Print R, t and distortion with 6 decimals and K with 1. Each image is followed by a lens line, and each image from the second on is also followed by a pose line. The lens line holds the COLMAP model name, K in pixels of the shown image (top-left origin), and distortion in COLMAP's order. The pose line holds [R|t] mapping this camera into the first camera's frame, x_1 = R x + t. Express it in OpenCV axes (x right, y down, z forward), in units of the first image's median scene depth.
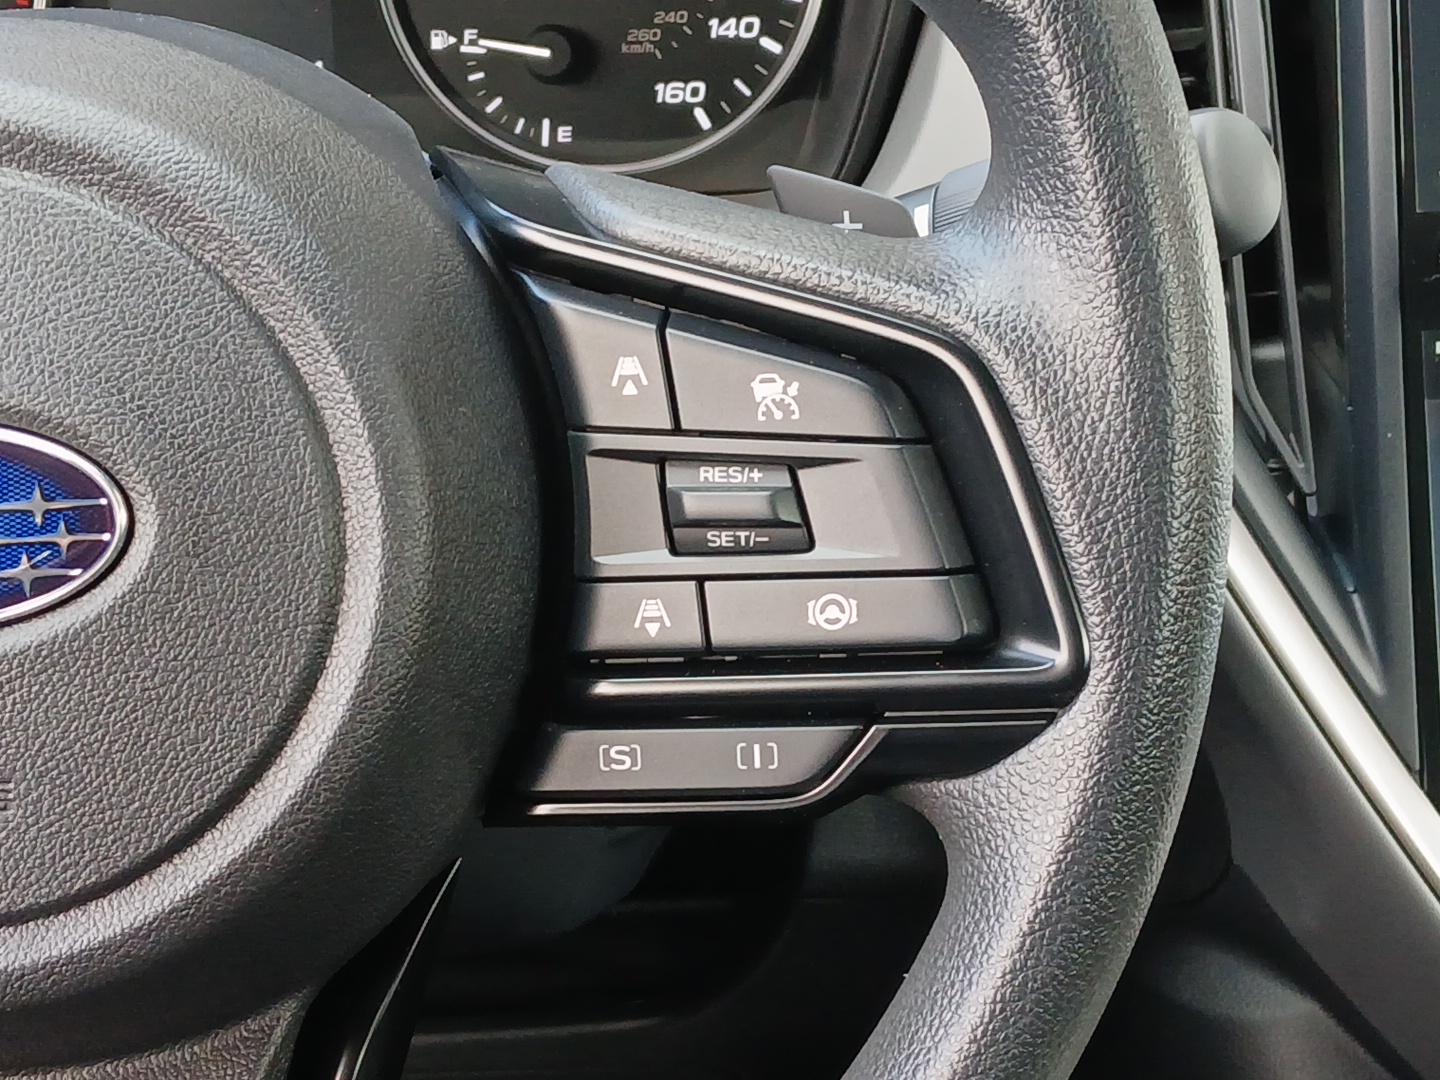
lens RADIAL K [[3027.0, 0, 720.0], [0, 3027.0, 540.0], [0, 0, 1]] dist [0.131691, 0.009471]
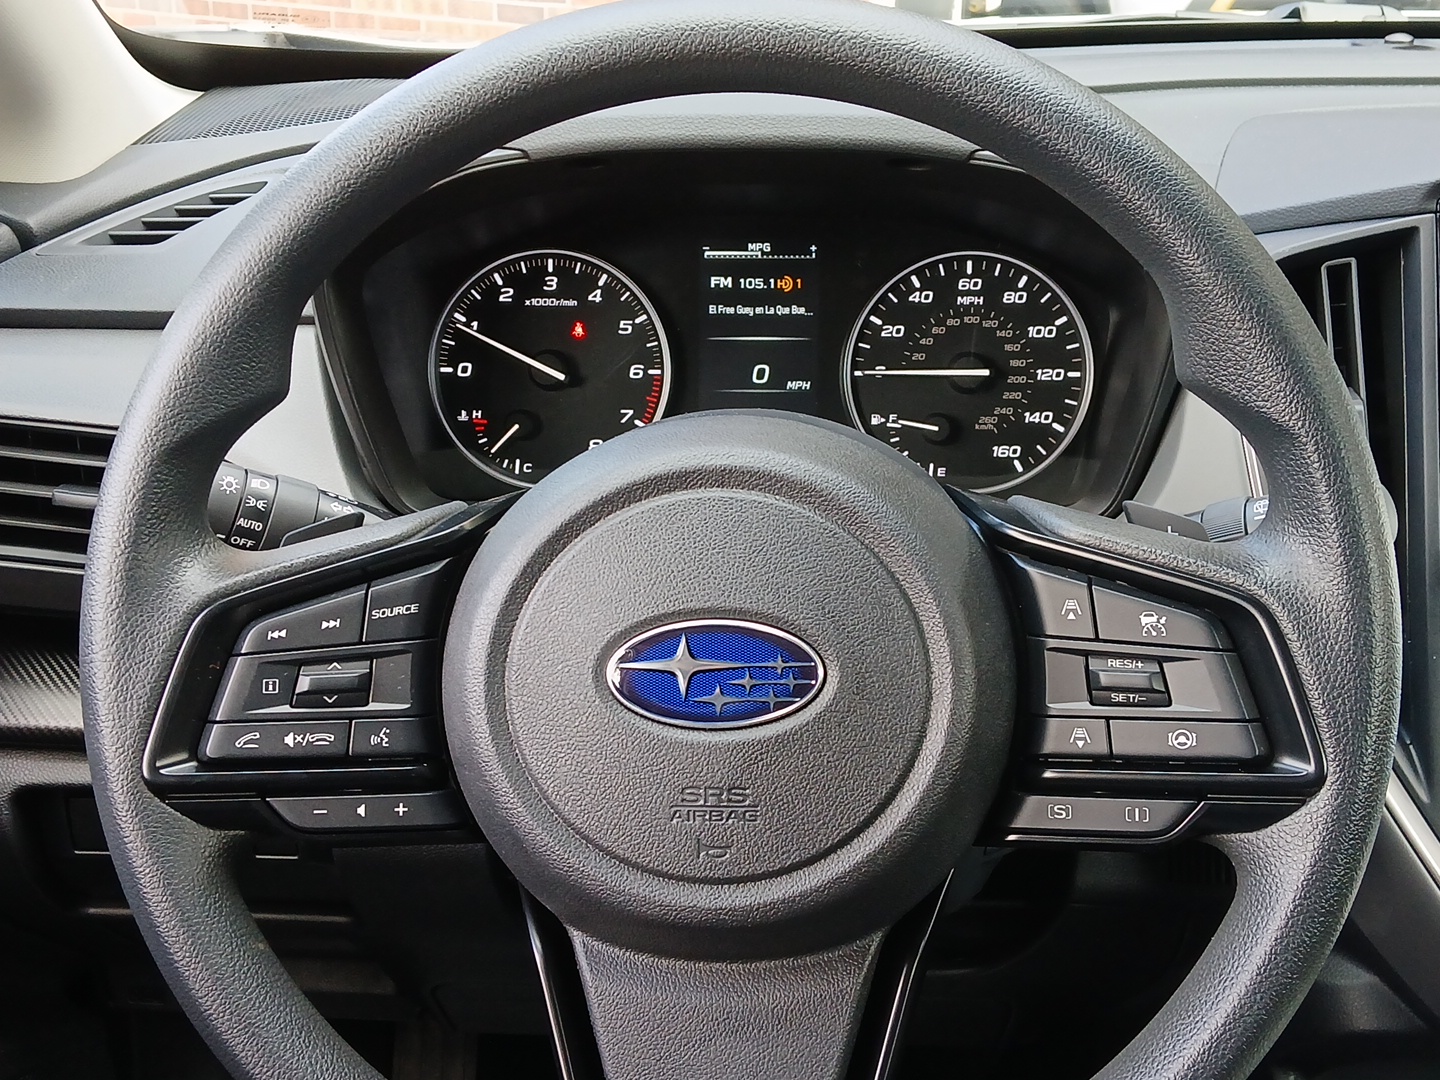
lens RADIAL K [[1832.2, 0, 720.0], [0, 1832.2, 540.0], [0, 0, 1]] dist [0.150330, -0.368140]
pose [[0.996644, 0.036542, -0.073244, -0.171487], [-0.042643, 0.995591, -0.083548, 0.008723], [0.069868, 0.086391, 0.993808, -0.177242]]
